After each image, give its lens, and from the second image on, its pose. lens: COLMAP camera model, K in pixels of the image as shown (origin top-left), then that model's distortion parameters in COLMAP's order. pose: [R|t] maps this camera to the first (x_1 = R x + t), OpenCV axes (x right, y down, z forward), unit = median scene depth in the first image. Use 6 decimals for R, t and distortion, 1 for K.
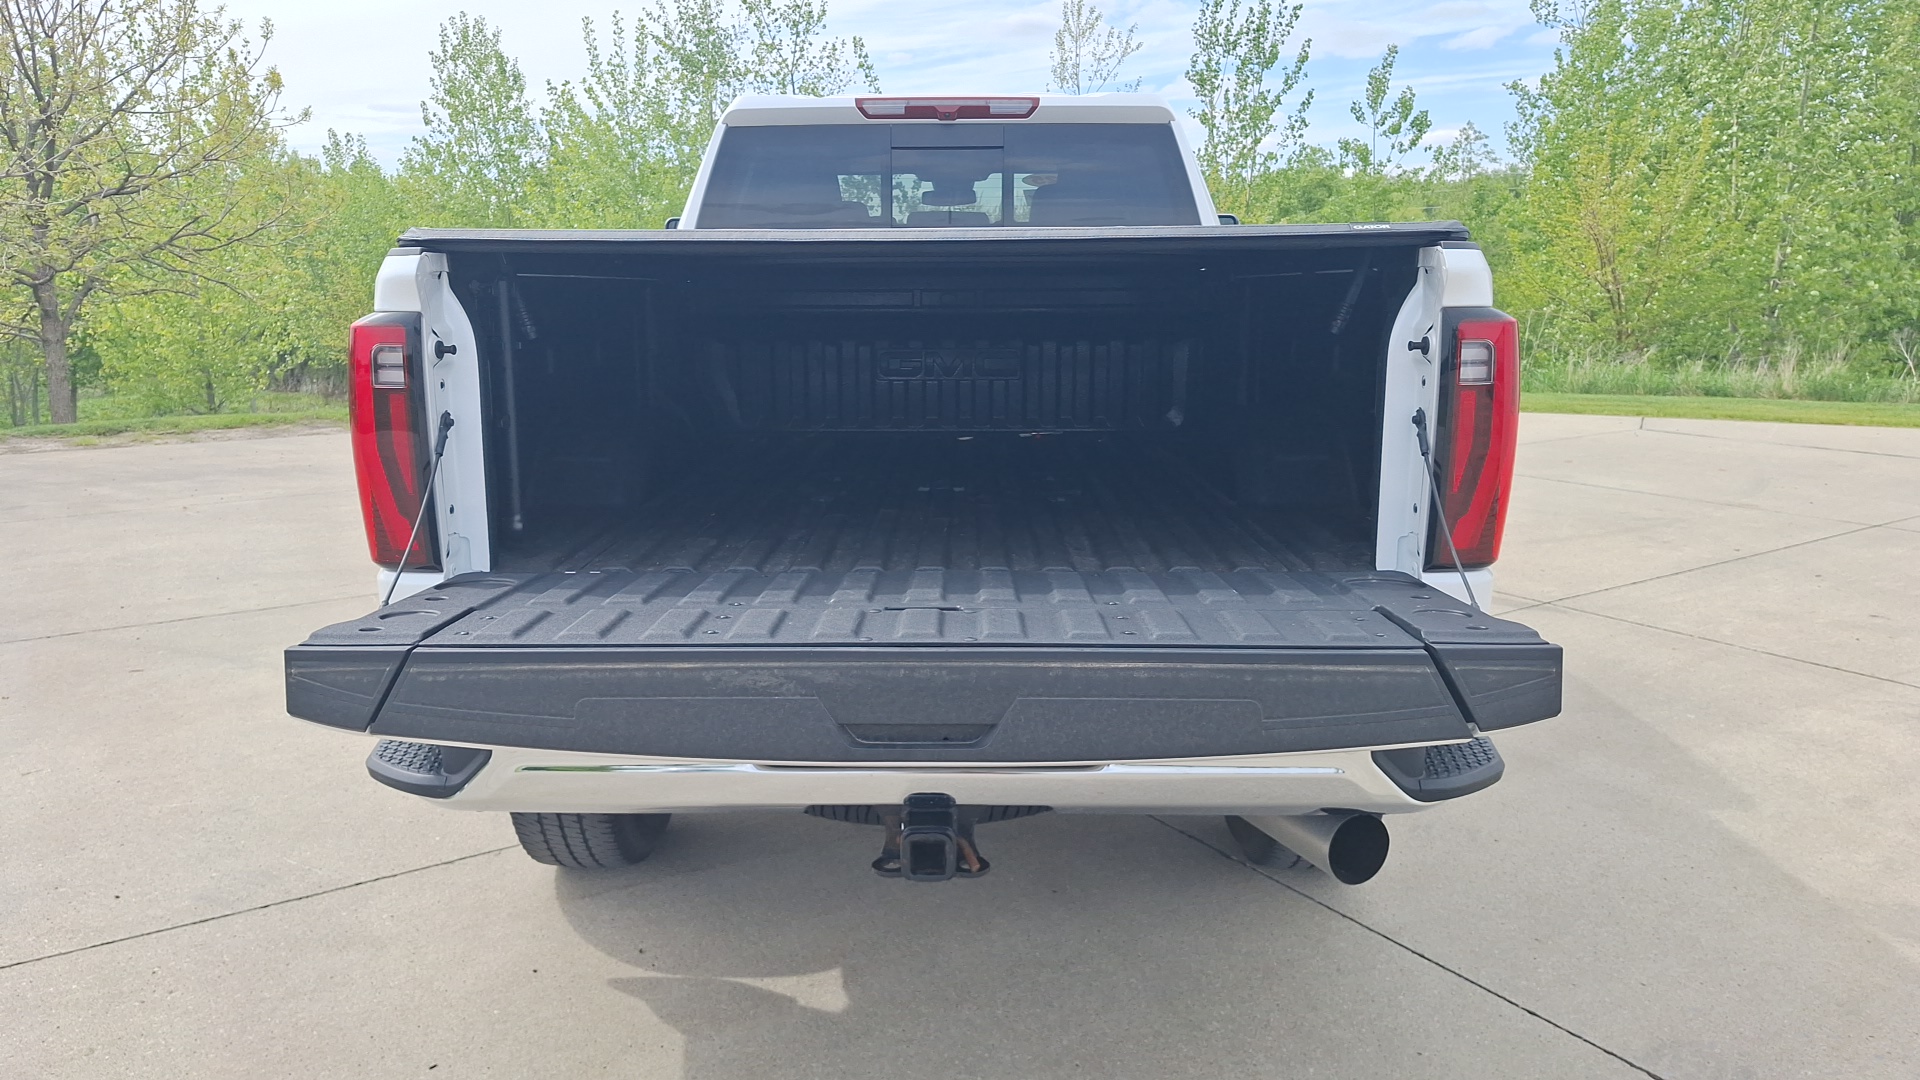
lens RADIAL K [[1321.2, 0, 941.1], [0, 1321.2, 519.7], [0, 0, 1]] dist [0.088832, -0.095434]
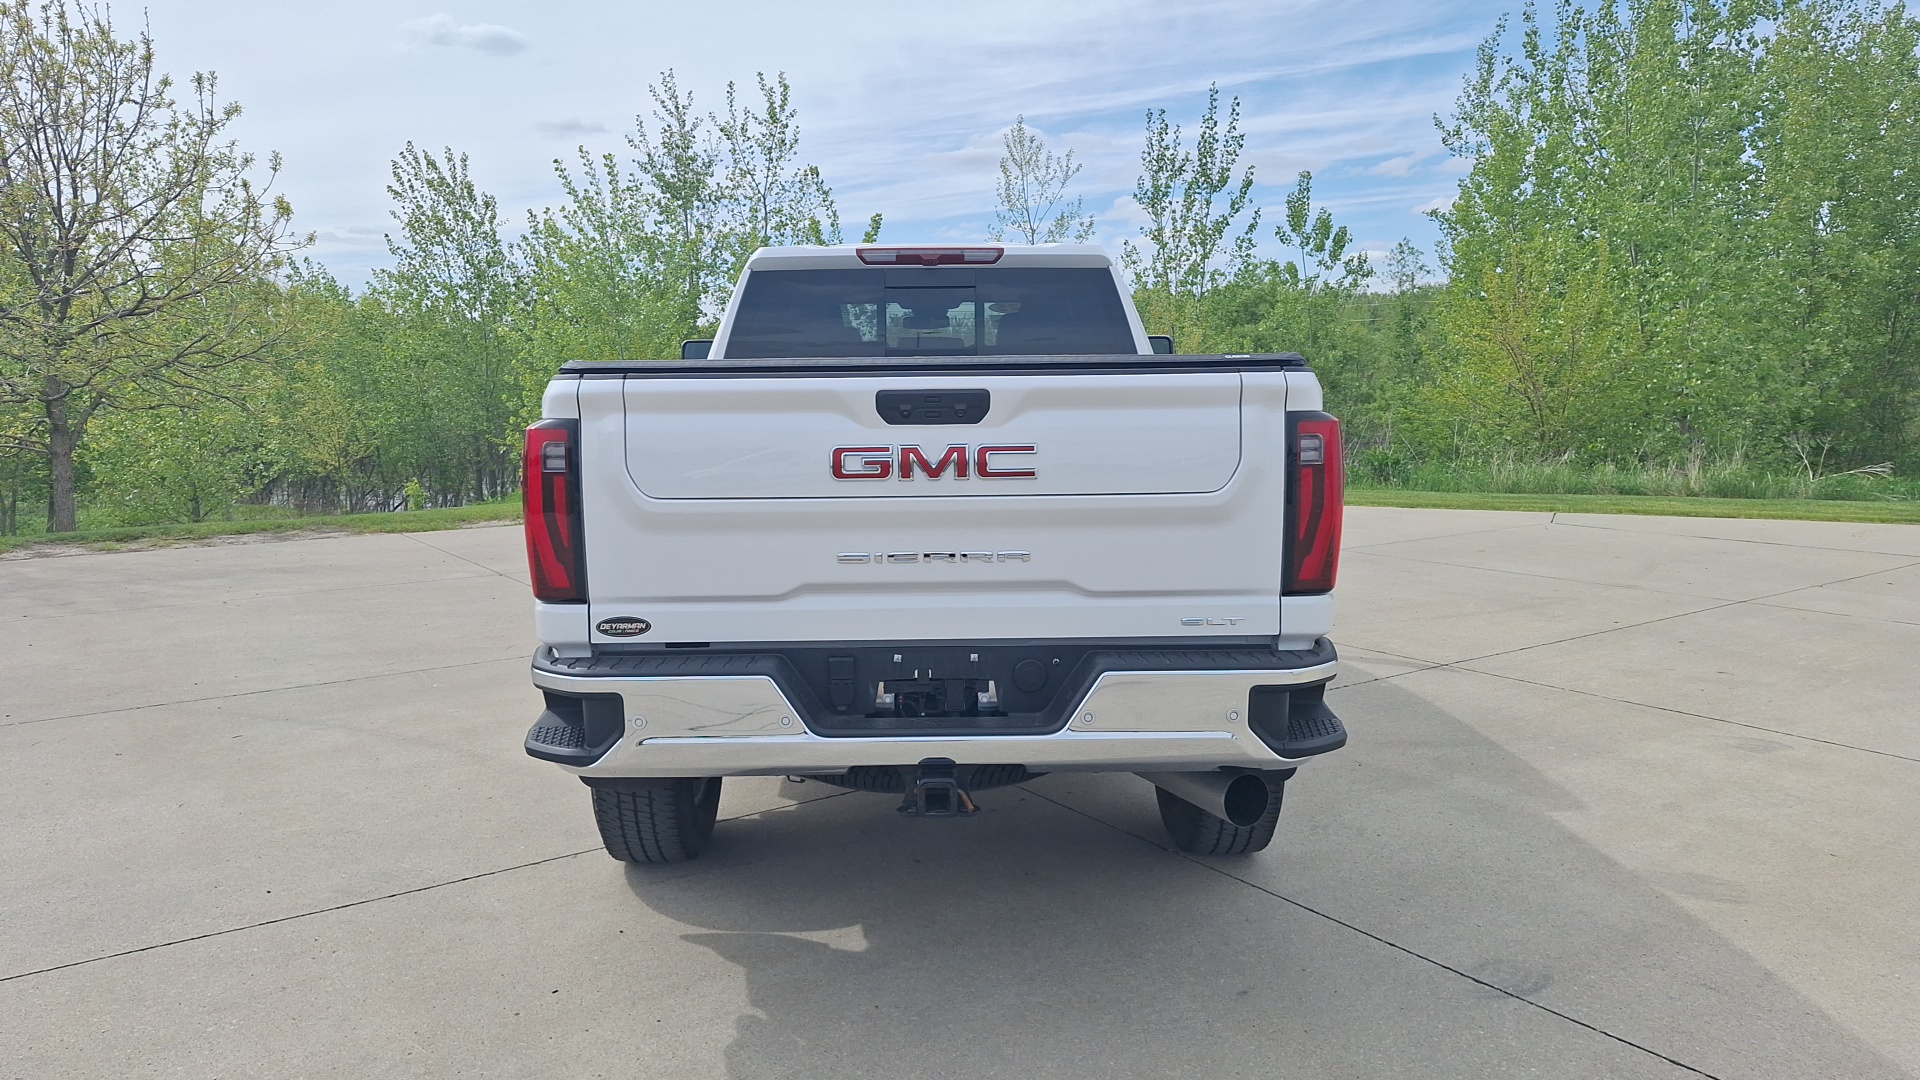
lens RADIAL K [[1321.2, 0, 942.6], [0, 1321.2, 518.7], [0, 0, 1]] dist [0.088832, -0.095434]
pose [[0.999562, -0.007911, 0.028510, -0.014661], [0.010199, 0.996659, -0.081034, 0.024635], [-0.027774, 0.081290, 0.996303, -0.147221]]
